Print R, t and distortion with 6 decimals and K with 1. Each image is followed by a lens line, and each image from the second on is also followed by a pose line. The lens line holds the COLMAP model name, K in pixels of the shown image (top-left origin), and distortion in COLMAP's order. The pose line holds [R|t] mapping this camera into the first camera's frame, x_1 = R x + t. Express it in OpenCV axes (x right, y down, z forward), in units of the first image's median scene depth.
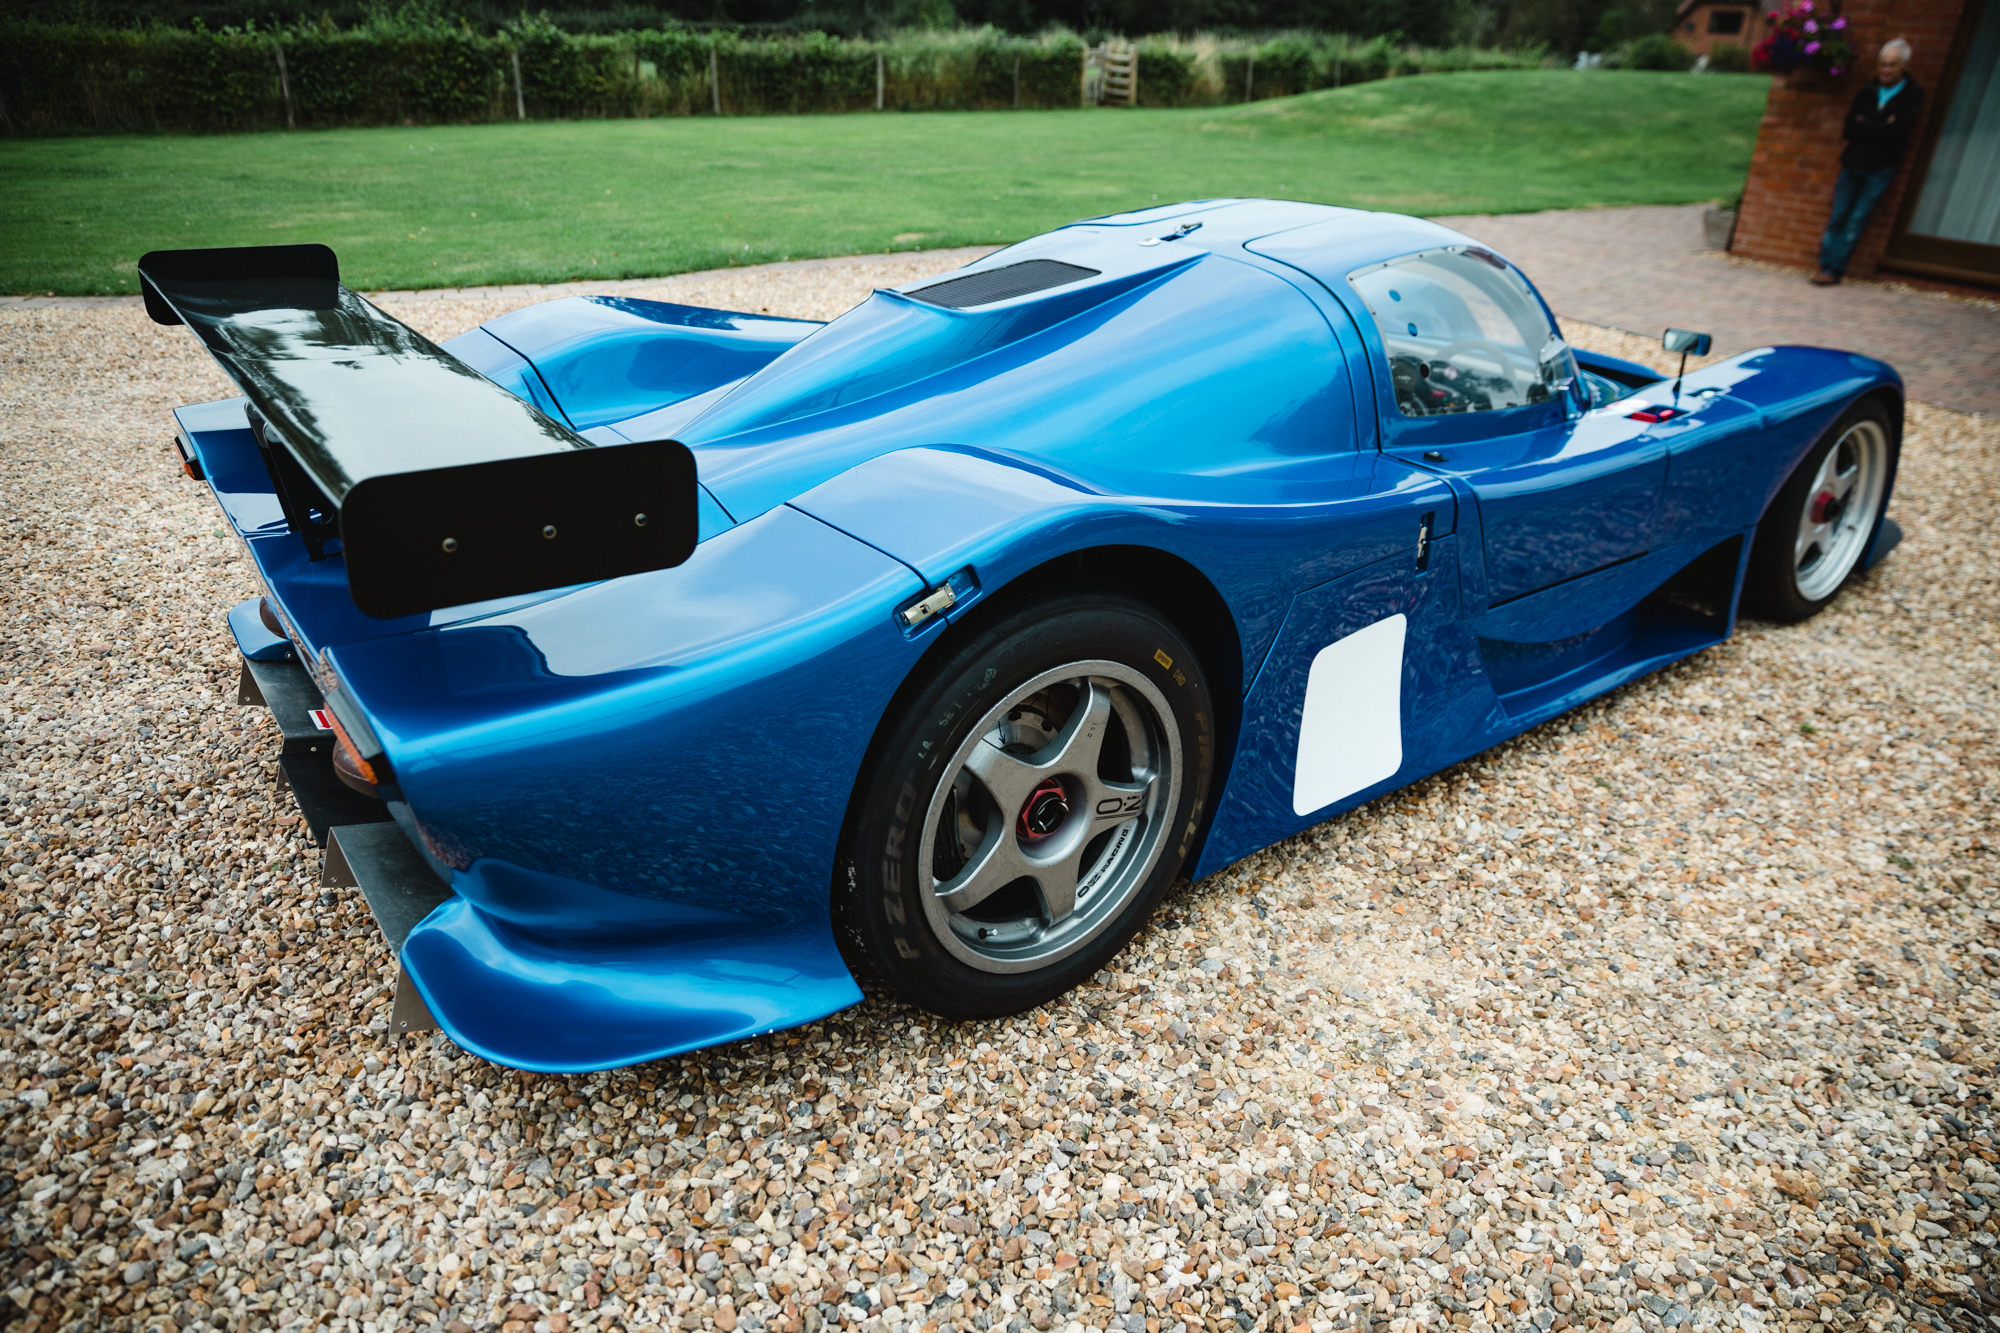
lens RADIAL K [[1343.2, 0, 989.6], [0, 1343.2, 653.4], [0, 0, 1]] dist [-0.049730, 0.019064]
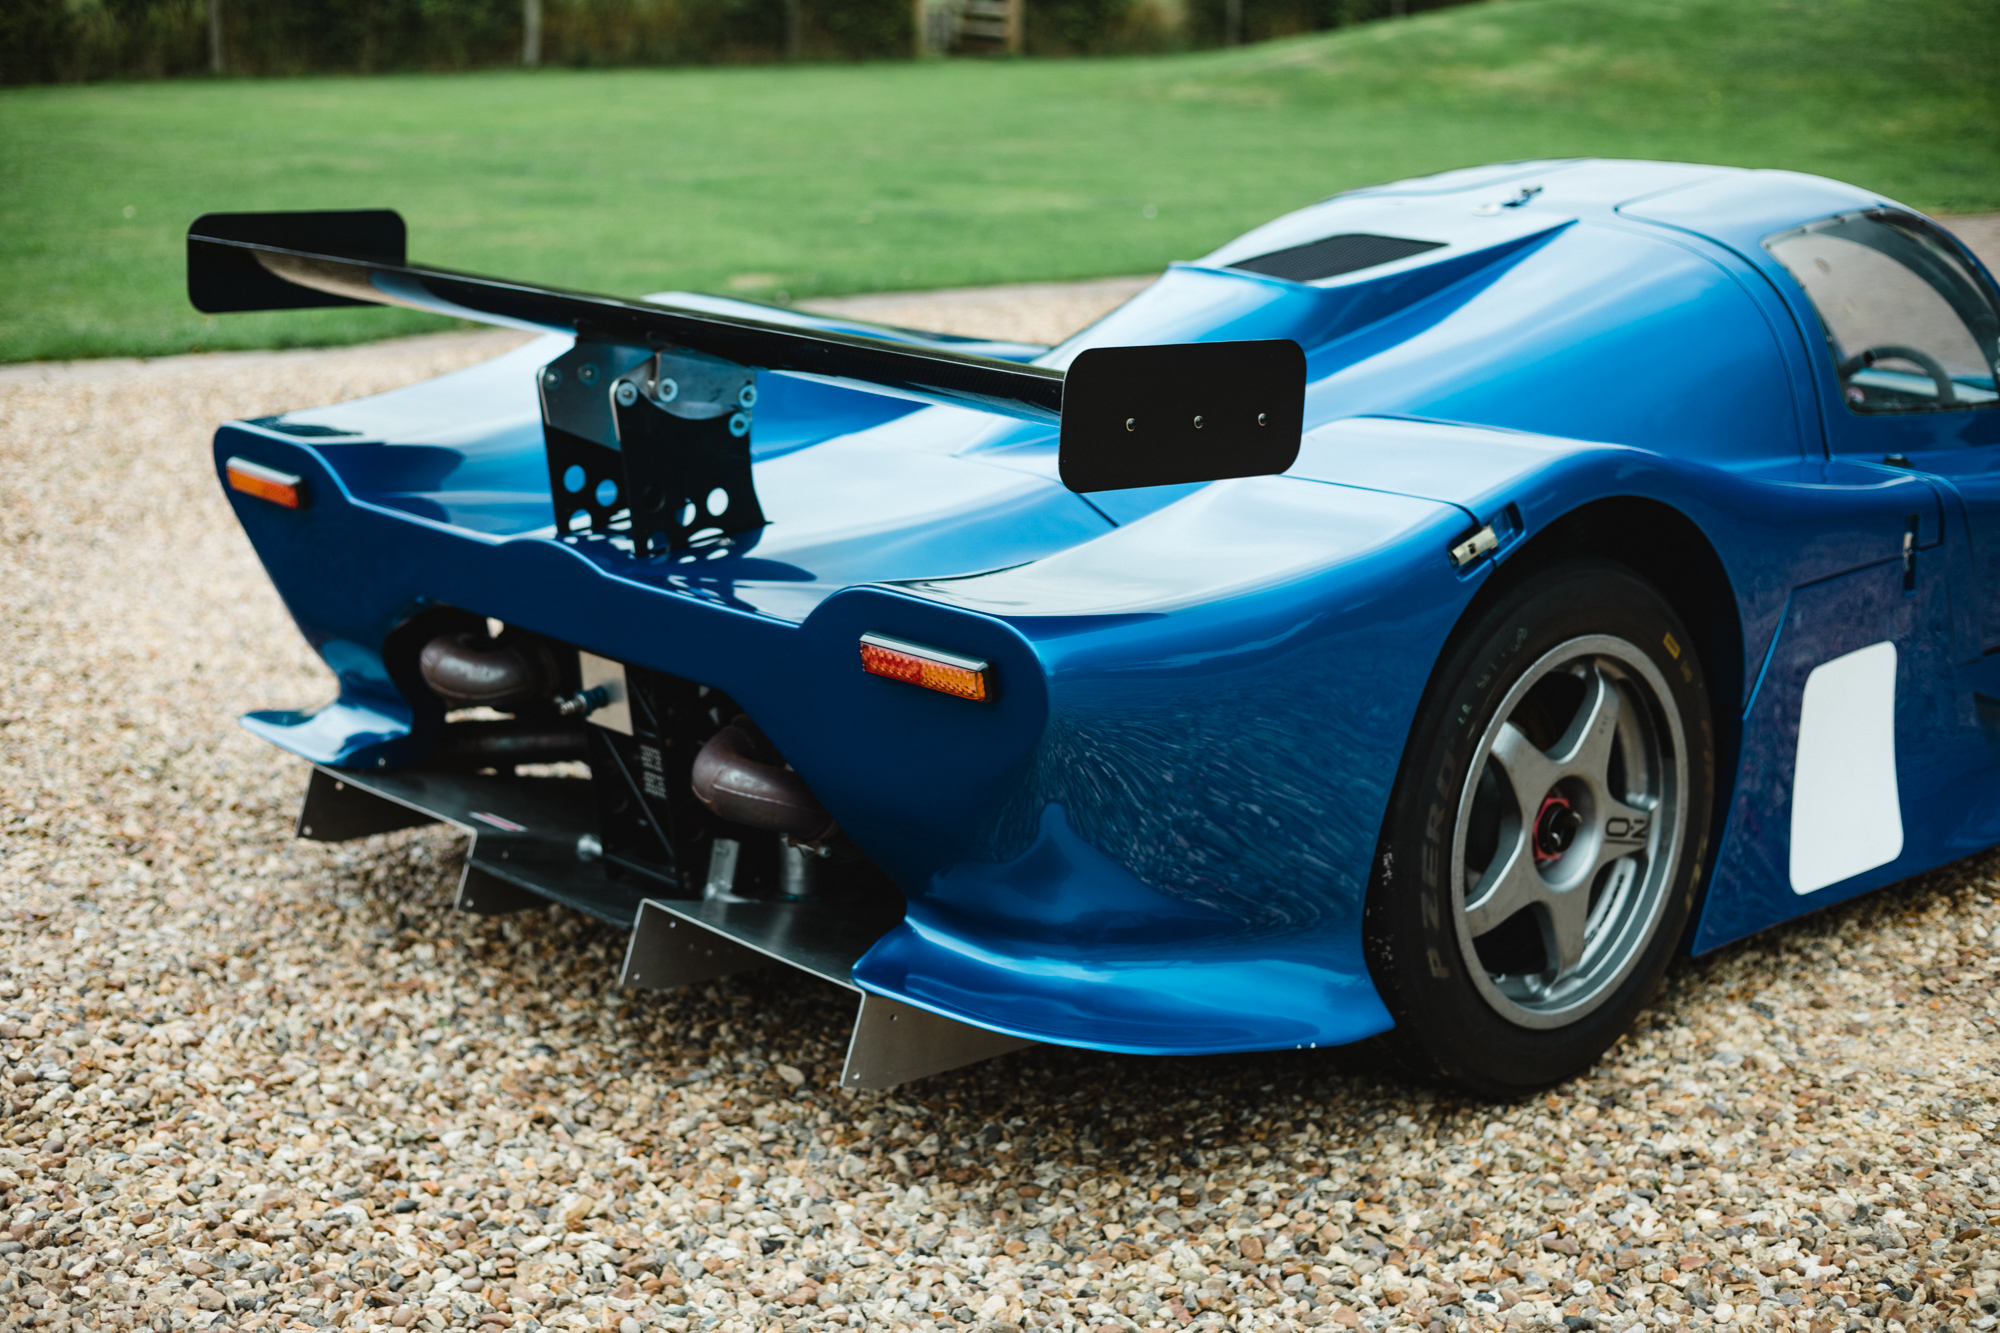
lens RADIAL K [[2925.8, 0, 1004.6], [0, 2925.8, 666.6], [0, 0, 1]] dist [-0.014764, 0.000000]
pose [[0.992369, -0.030538, 0.119461, -0.430633], [0.052034, 0.982069, -0.181200, 0.278398], [-0.111786, 0.186033, 0.976164, -0.642667]]
